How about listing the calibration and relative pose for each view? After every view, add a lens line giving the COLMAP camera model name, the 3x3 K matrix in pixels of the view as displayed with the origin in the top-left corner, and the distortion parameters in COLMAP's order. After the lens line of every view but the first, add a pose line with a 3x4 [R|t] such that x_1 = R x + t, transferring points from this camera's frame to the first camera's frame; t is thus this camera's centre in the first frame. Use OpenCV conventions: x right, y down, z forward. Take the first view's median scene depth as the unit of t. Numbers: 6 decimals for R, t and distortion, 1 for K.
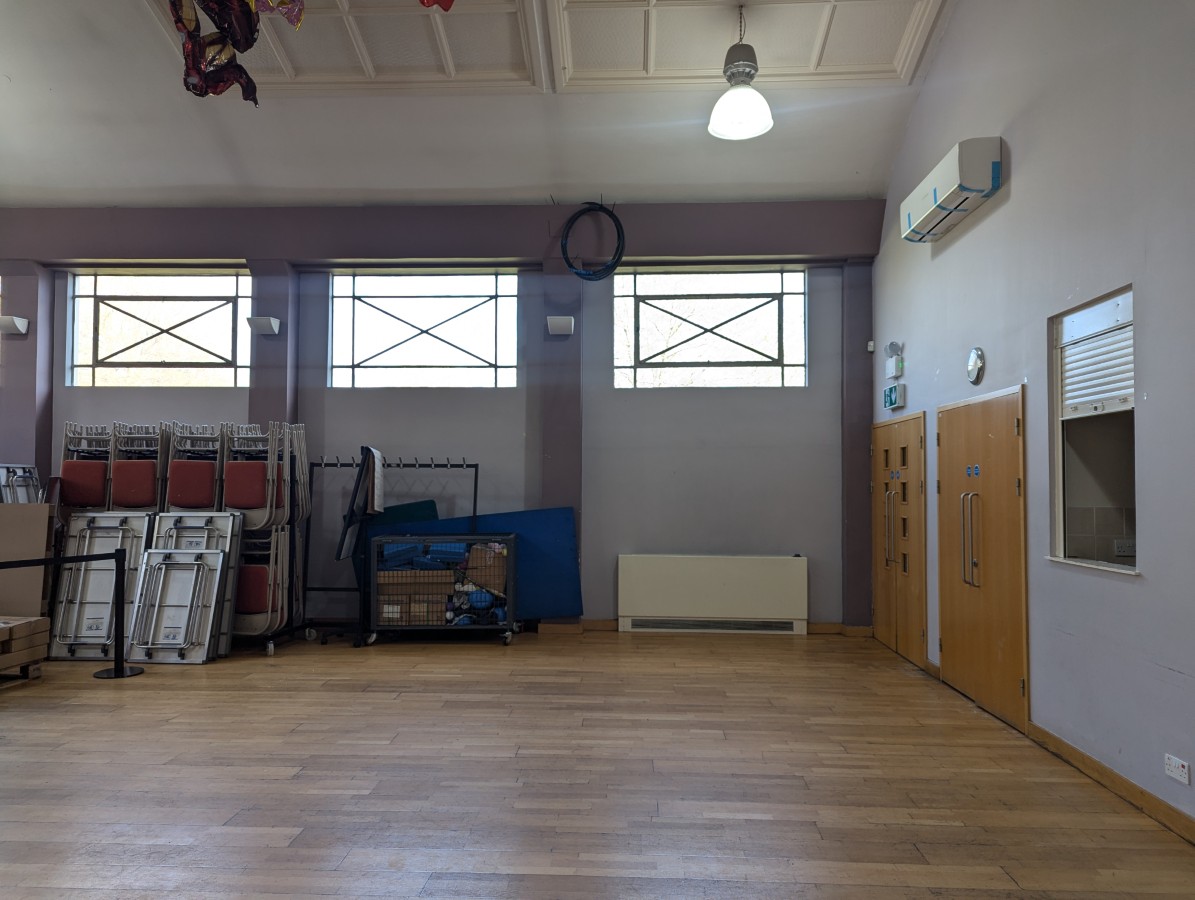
lens RADIAL K [[855.2, 0, 597.5], [0, 855.2, 450.0], [0, 0, 1]] dist [0.042489, -0.001907]
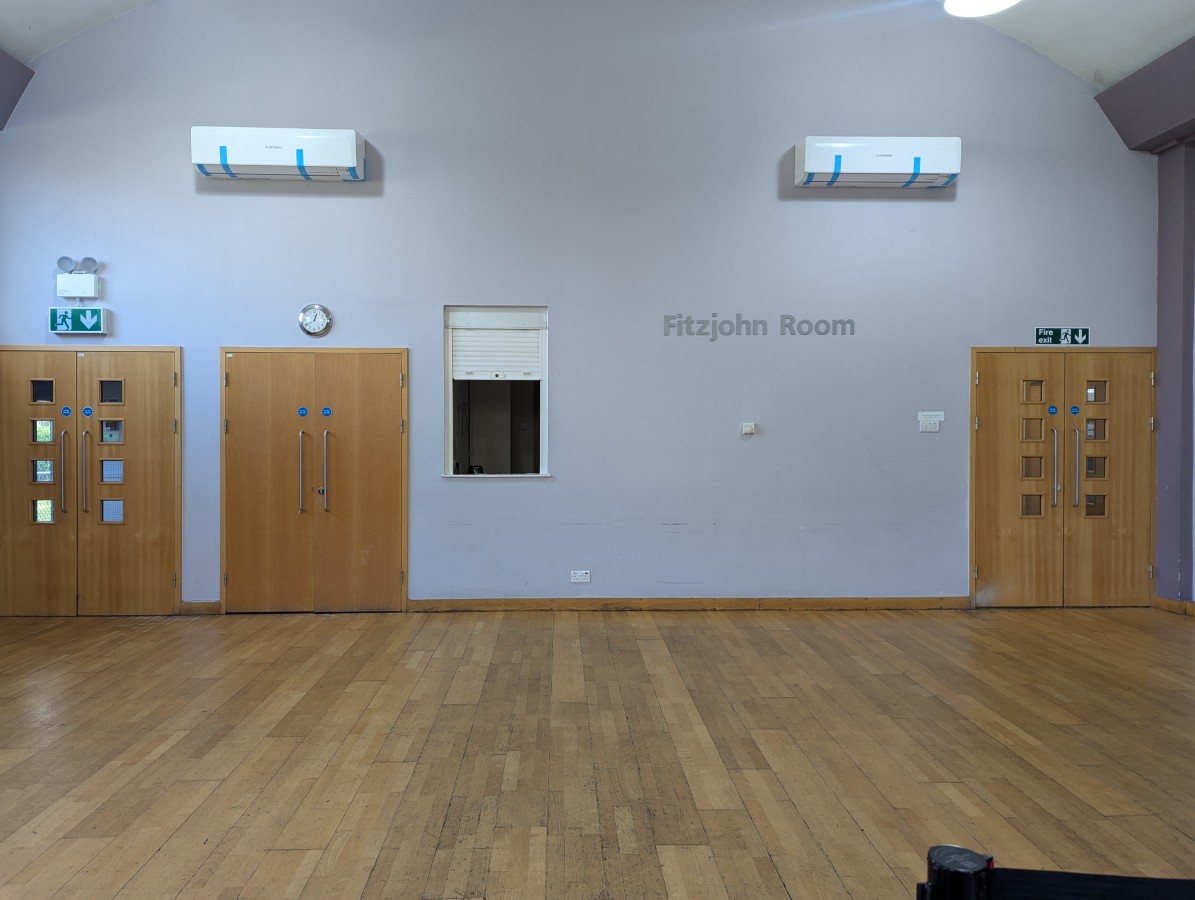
lens RADIAL K [[834.9, 0, 597.5], [0, 834.9, 450.0], [0, 0, 1]] dist [0.058292, -0.055114]
pose [[-0.098332, -0.030680, 0.994681, -0.912049], [-0.043579, 0.998699, 0.026496, 0.036279], [-0.994199, -0.040741, -0.099541, 0.942115]]
